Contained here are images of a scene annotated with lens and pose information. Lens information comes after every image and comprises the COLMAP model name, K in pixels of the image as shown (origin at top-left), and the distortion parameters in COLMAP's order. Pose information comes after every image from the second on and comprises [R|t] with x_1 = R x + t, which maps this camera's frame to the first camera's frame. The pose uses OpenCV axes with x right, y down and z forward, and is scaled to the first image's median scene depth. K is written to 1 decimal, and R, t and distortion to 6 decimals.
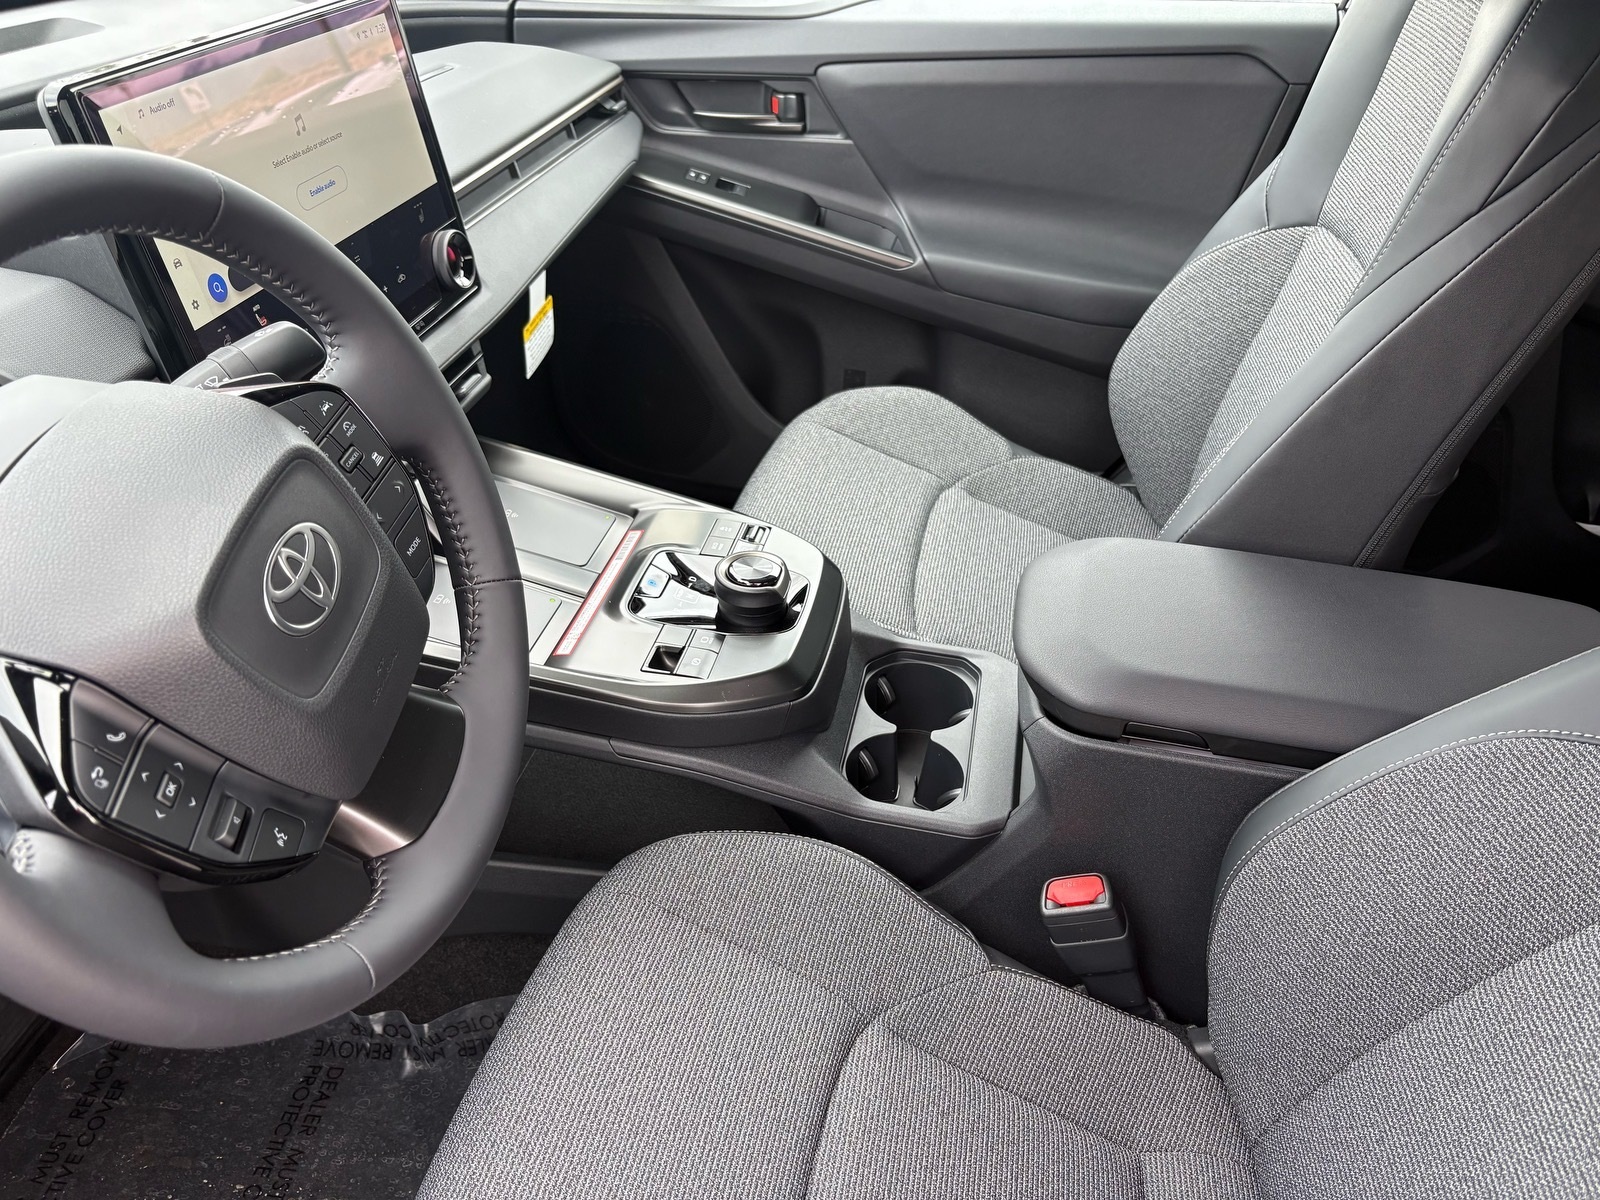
lens RADIAL K [[1220.9, 0, 793.2], [0, 1220.9, 606.2], [0, 0, 1]] dist [0.047825, -0.062065]
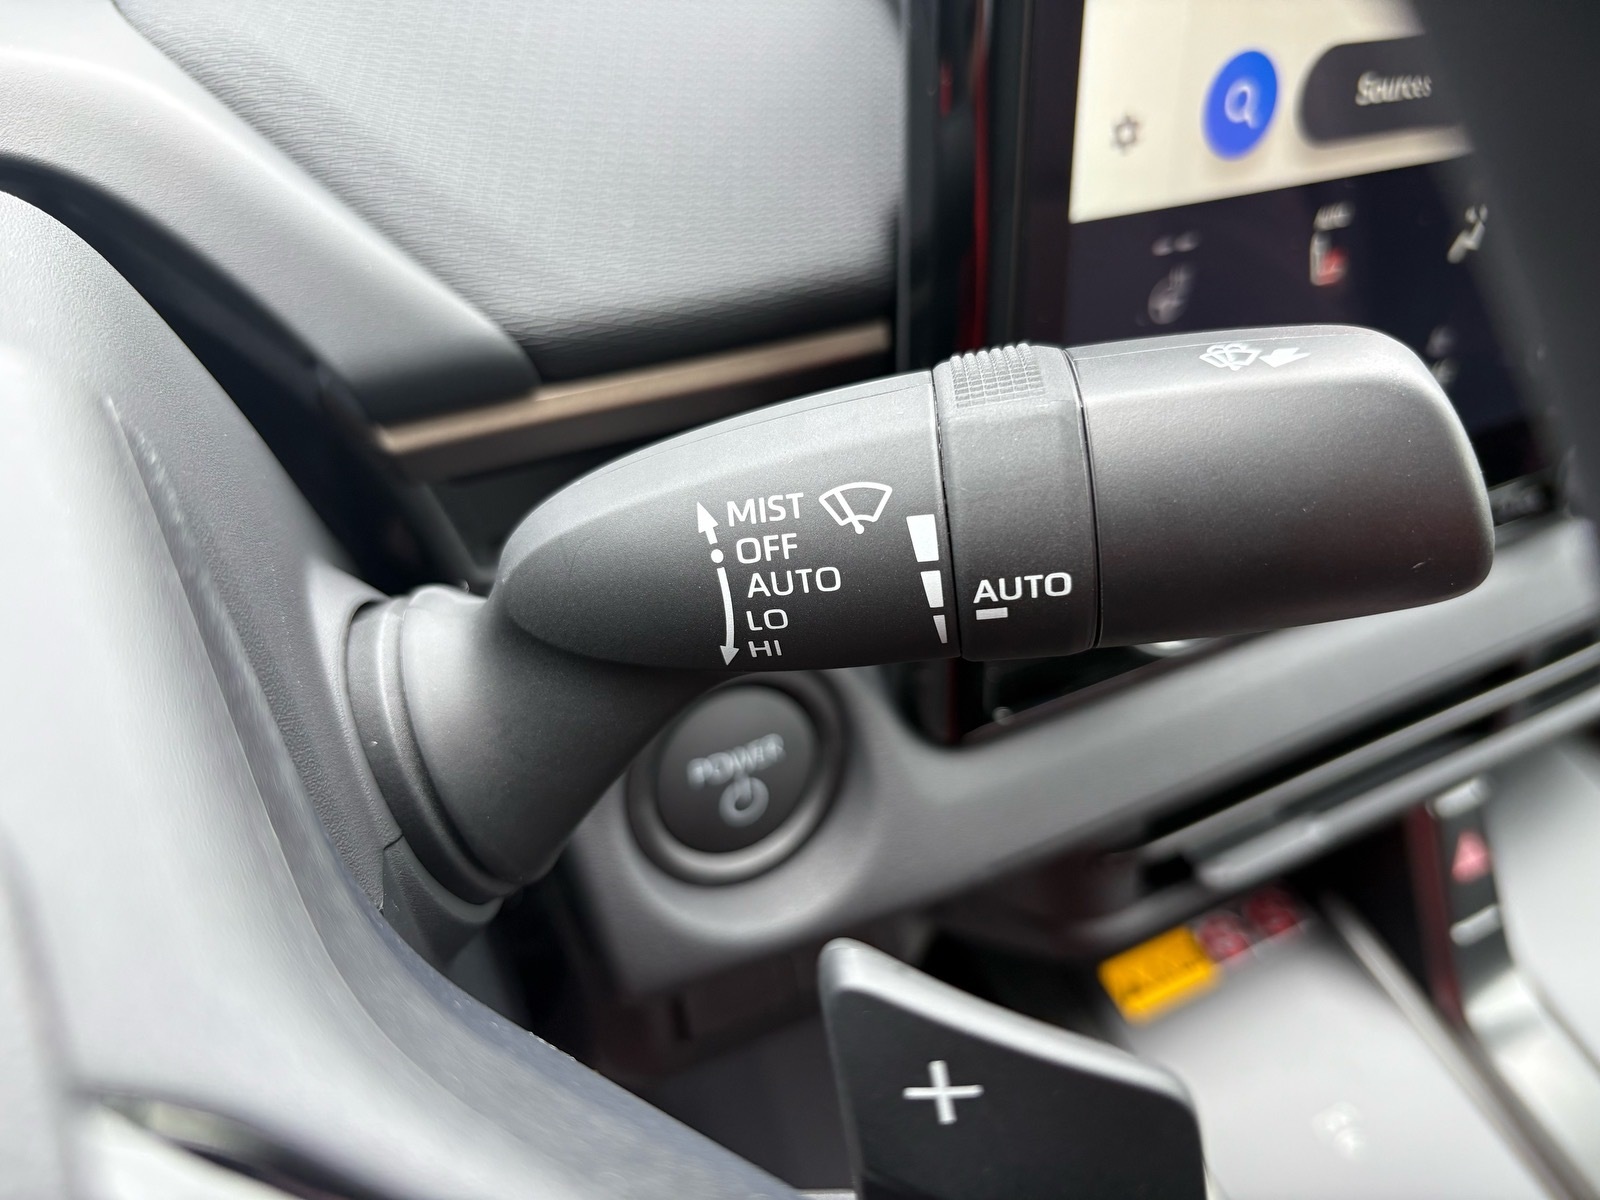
lens RADIAL K [[1220.9, 0, 793.2], [0, 1220.9, 606.2], [0, 0, 1]] dist [0.047825, -0.062065]
pose [[0.636262, 0.507042, -0.581446, -0.235794], [-0.468846, 0.852671, 0.230512, -0.134282], [0.612661, 0.125943, 0.780247, 0.552958]]
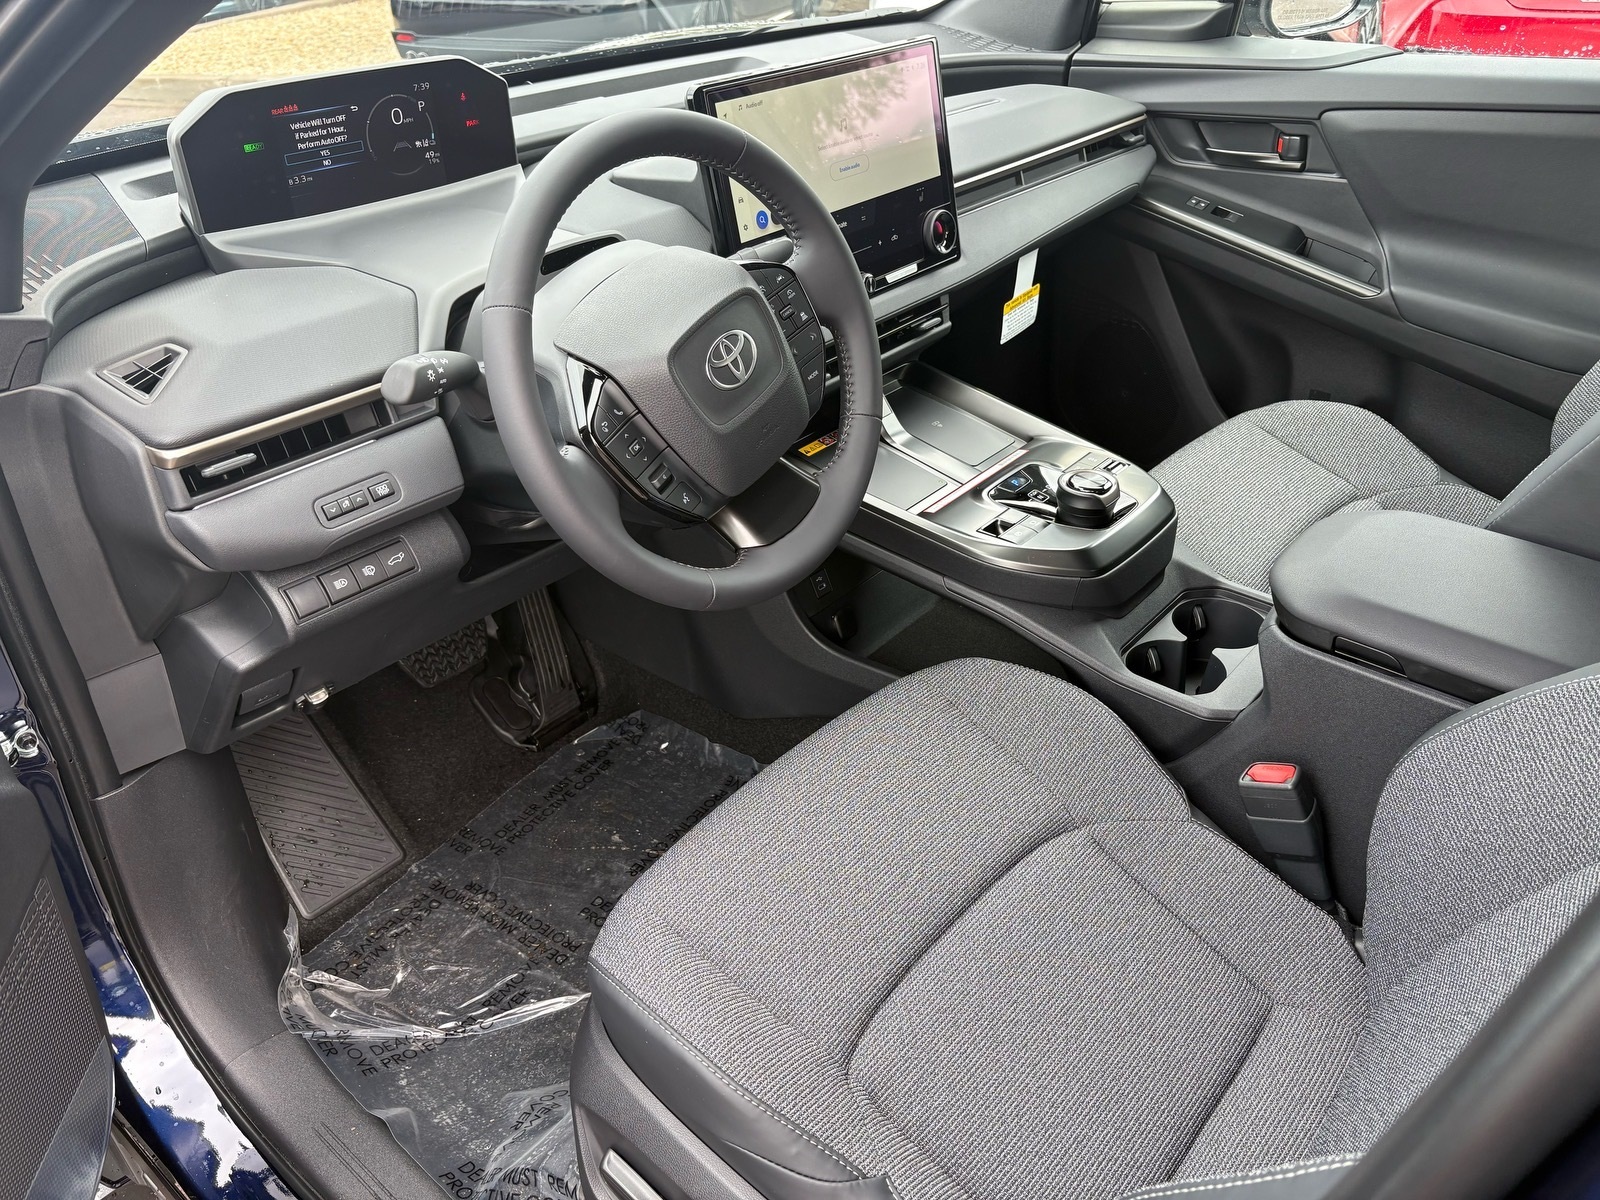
lens RADIAL K [[1220.9, 0, 793.2], [0, 1220.9, 606.2], [0, 0, 1]] dist [0.047825, -0.062065]
pose [[0.870848, 0.215629, -0.441732, 0.276244], [-0.235117, 0.971906, 0.010912, 0.147292], [0.431675, 0.094356, 0.897080, -0.260588]]
